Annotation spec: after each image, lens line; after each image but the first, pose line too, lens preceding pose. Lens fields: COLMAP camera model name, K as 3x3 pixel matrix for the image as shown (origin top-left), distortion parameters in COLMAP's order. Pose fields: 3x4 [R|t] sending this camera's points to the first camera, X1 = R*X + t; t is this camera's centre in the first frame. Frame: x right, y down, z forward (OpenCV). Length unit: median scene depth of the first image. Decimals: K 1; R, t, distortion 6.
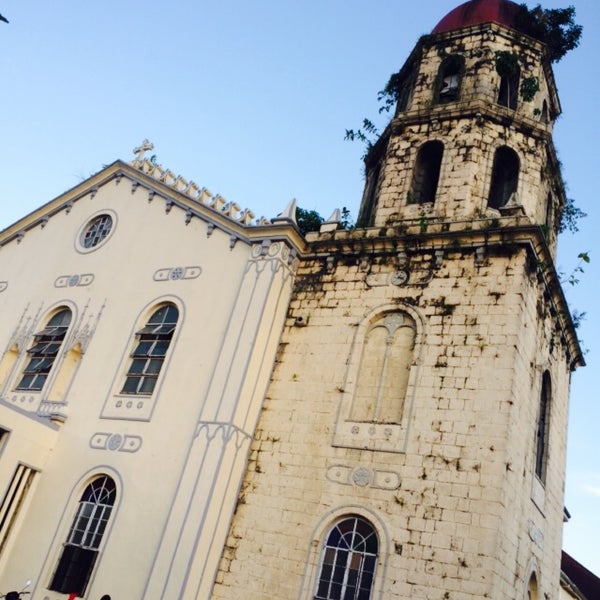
lens RADIAL K [[695.2, 0, 310.9], [0, 695.2, 309.7], [0, 0, 1]] dist [0.057871, -0.028241]
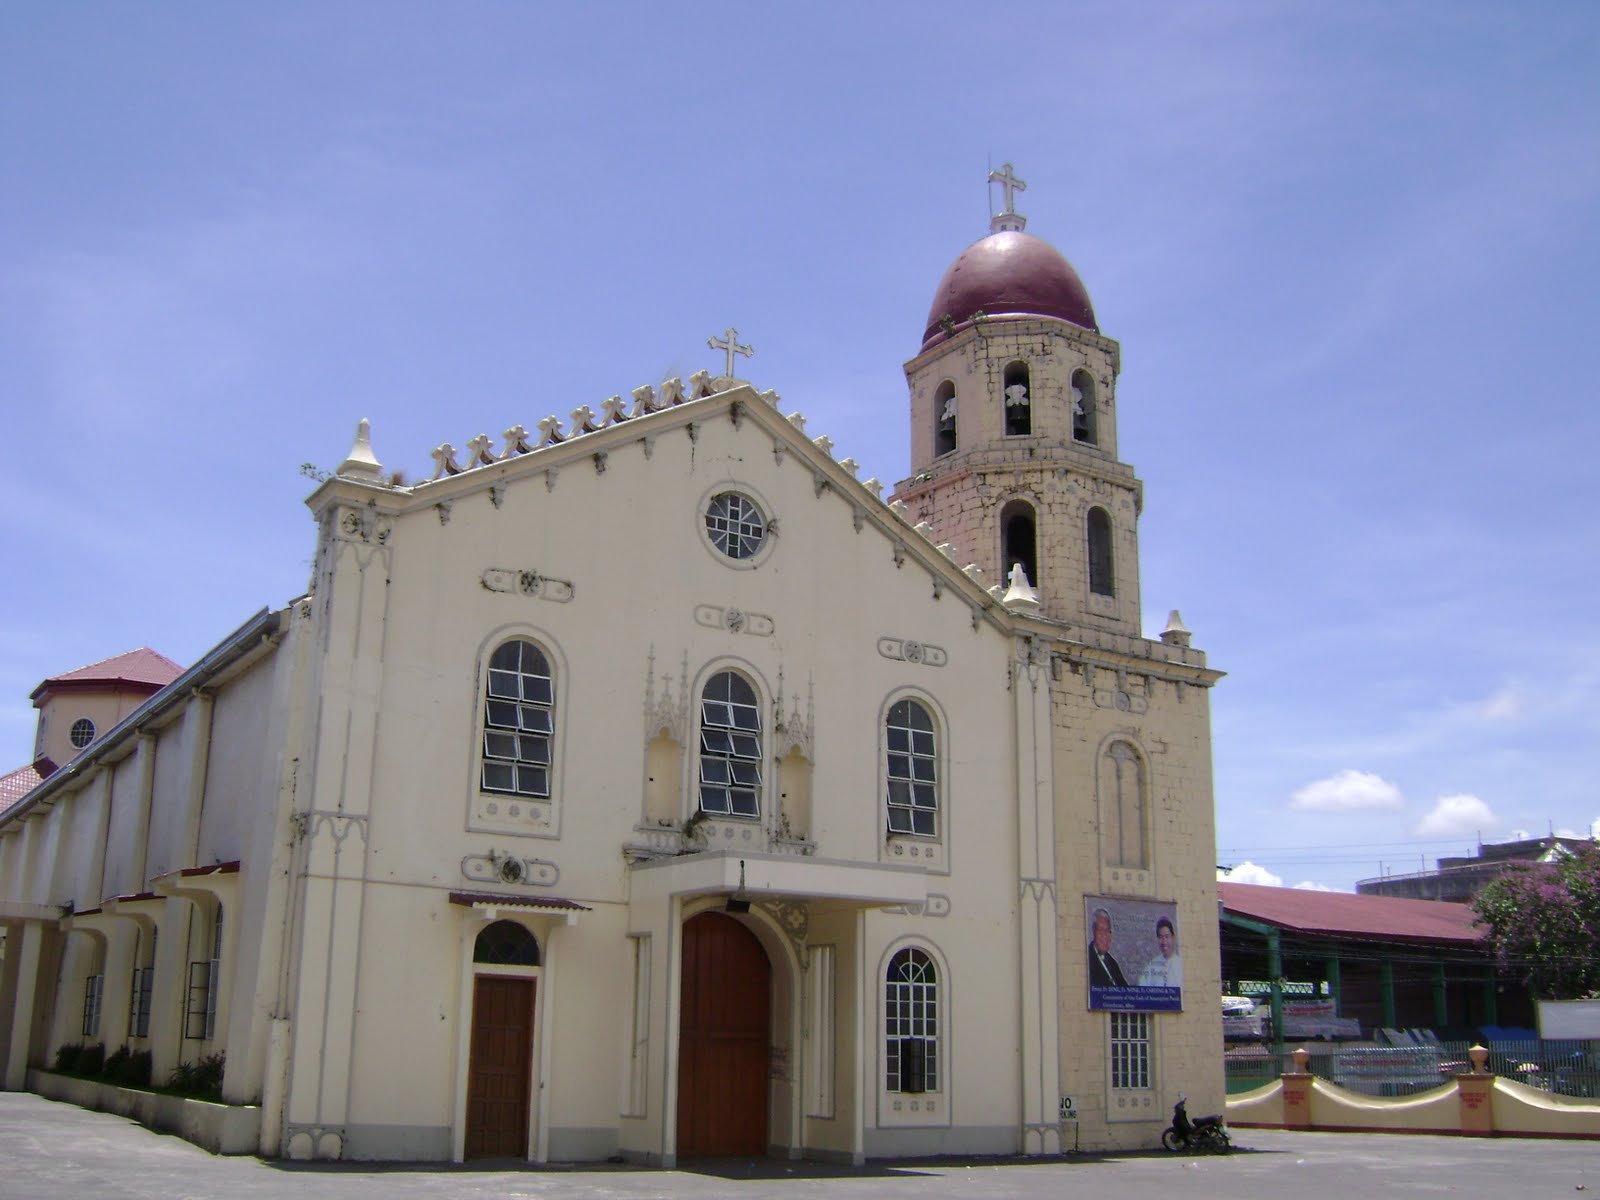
lens RADIAL K [[1658.8, 0, 800.0], [0, 1658.8, 600.0], [0, 0, 1]] dist [-0.121228, -0.332730]
pose [[0.475900, 0.021927, 0.879226, -1.915636], [-0.297916, 0.944609, 0.137696, -0.331919], [-0.827505, -0.327466, 0.456072, 0.387616]]
